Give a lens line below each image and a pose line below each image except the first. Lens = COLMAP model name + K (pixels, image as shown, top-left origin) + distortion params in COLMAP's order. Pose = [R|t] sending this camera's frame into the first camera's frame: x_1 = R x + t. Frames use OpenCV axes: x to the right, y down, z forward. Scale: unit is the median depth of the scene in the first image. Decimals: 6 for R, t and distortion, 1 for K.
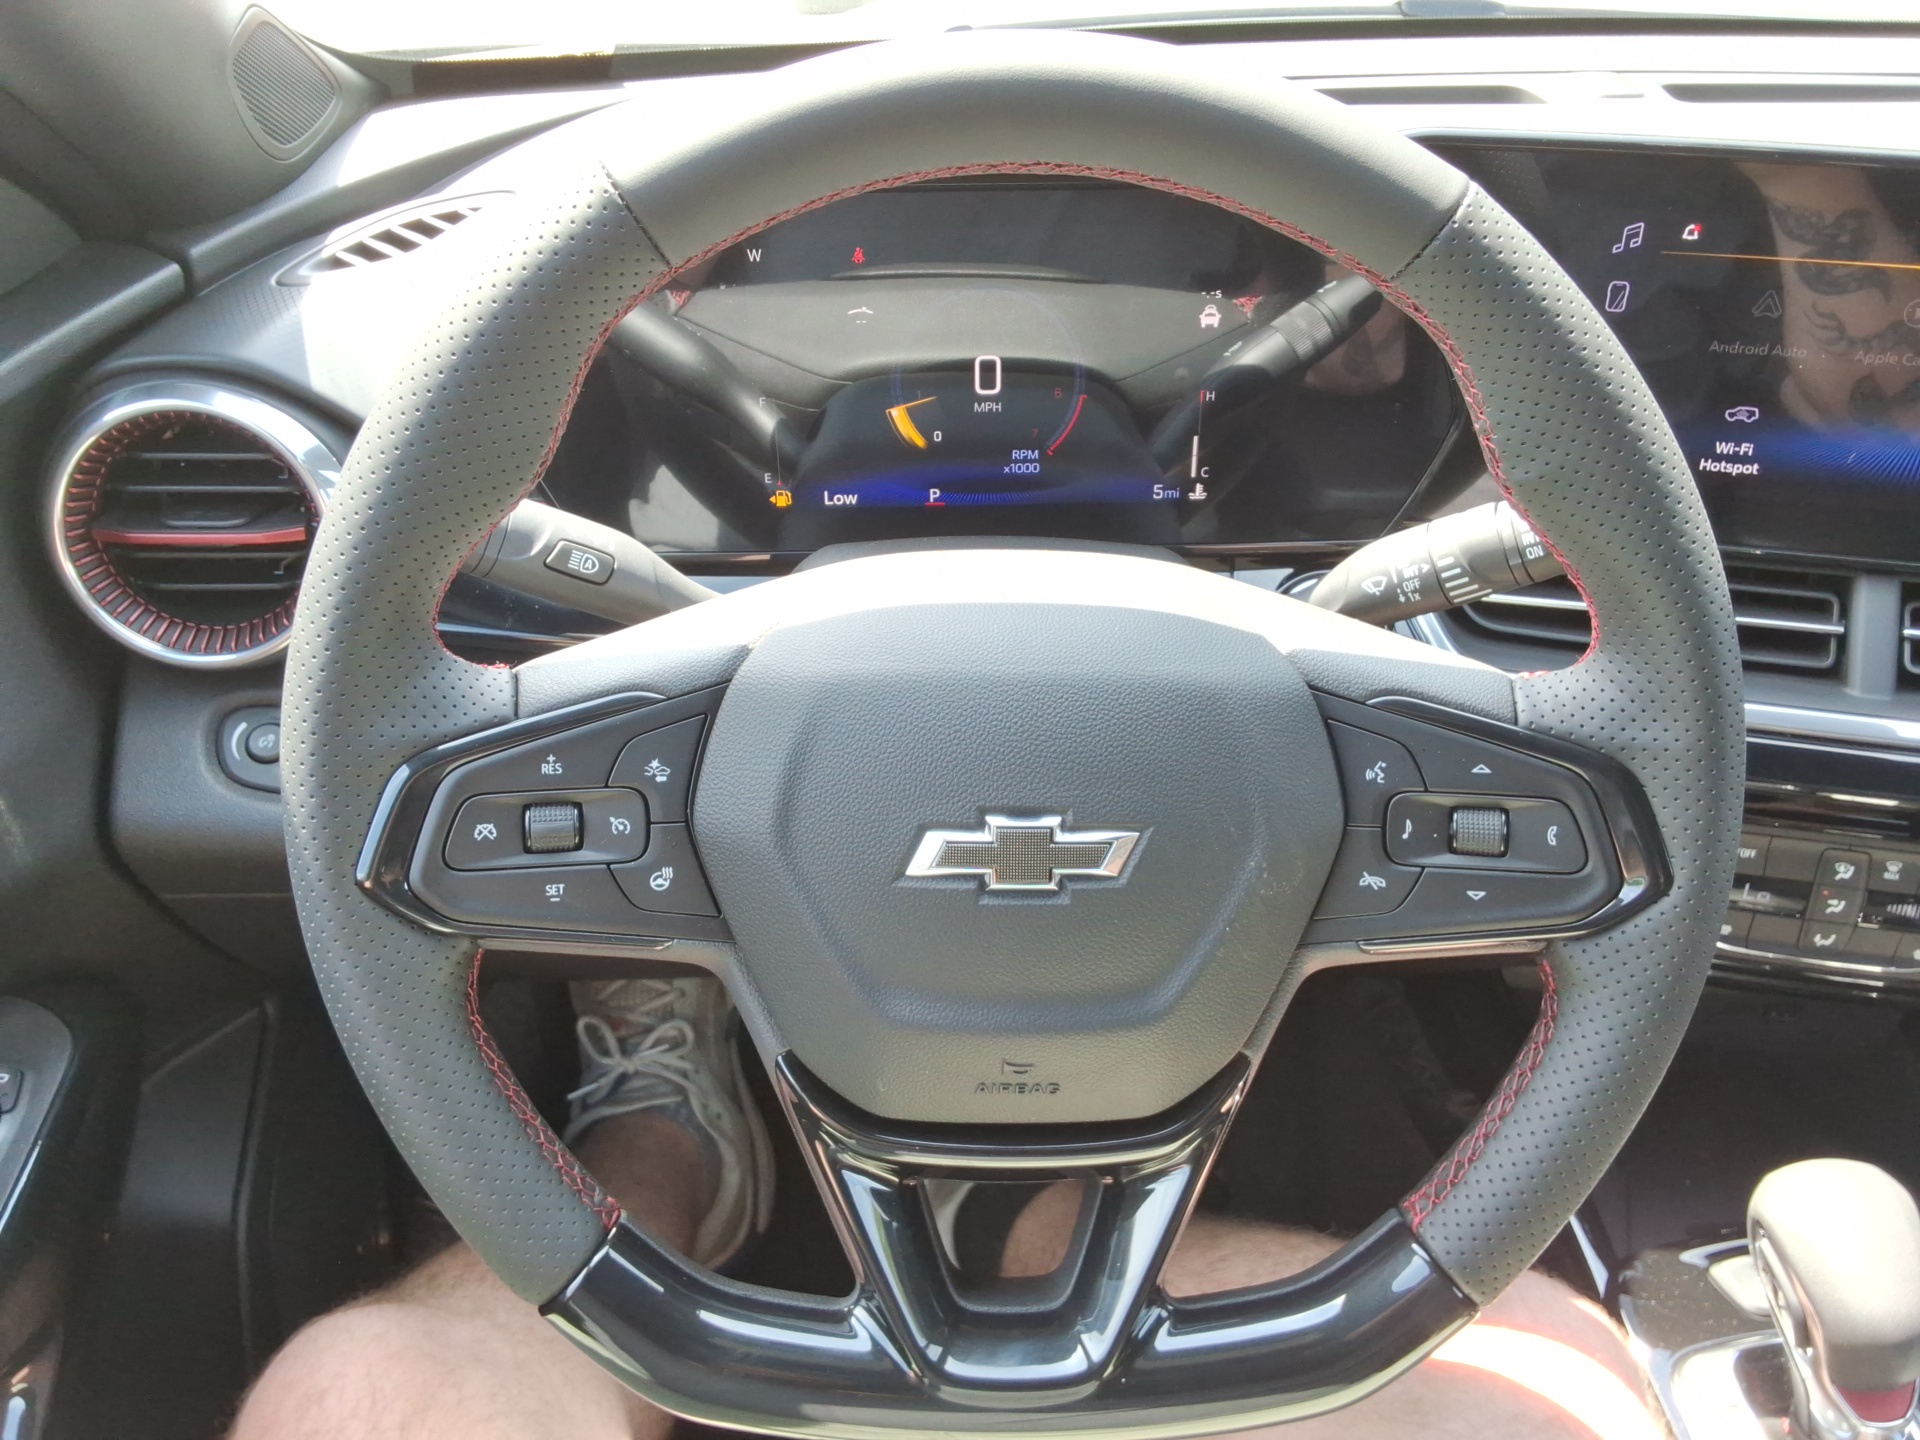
lens RADIAL K [[1542.9, 0, 972.3], [0, 1542.9, 706.1], [0, 0, 1]] dist [0.108364, -0.177650]
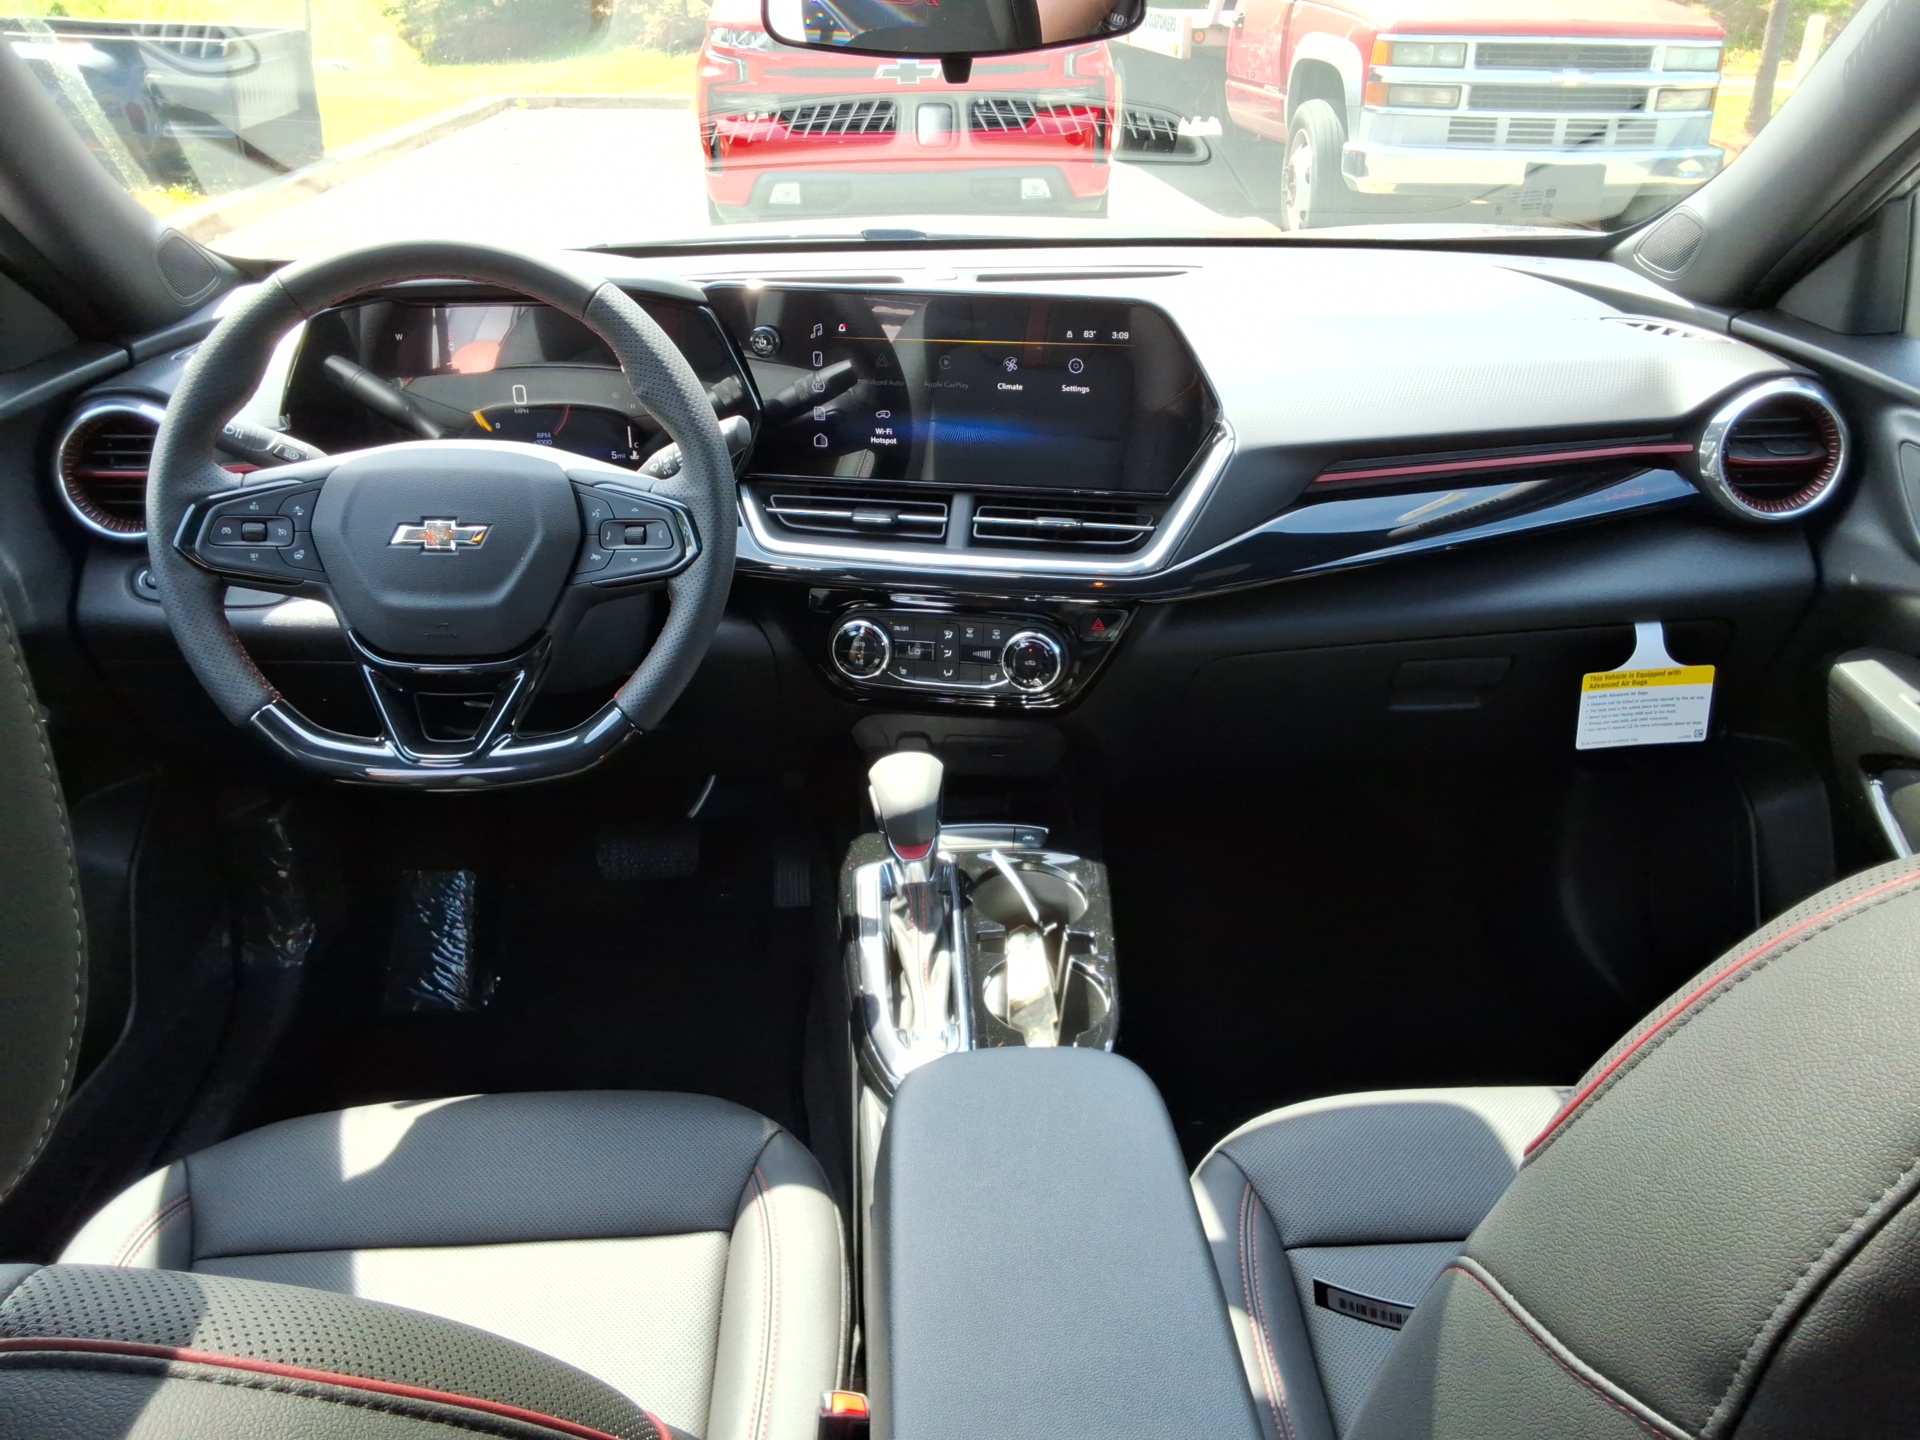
lens RADIAL K [[1542.9, 0, 972.3], [0, 1542.9, 706.1], [0, 0, 1]] dist [0.108364, -0.177650]
pose [[0.999732, -0.013839, 0.018539, 0.597264], [0.016308, 0.989956, -0.140431, 0.521355], [-0.016409, 0.140696, 0.989917, -1.056027]]
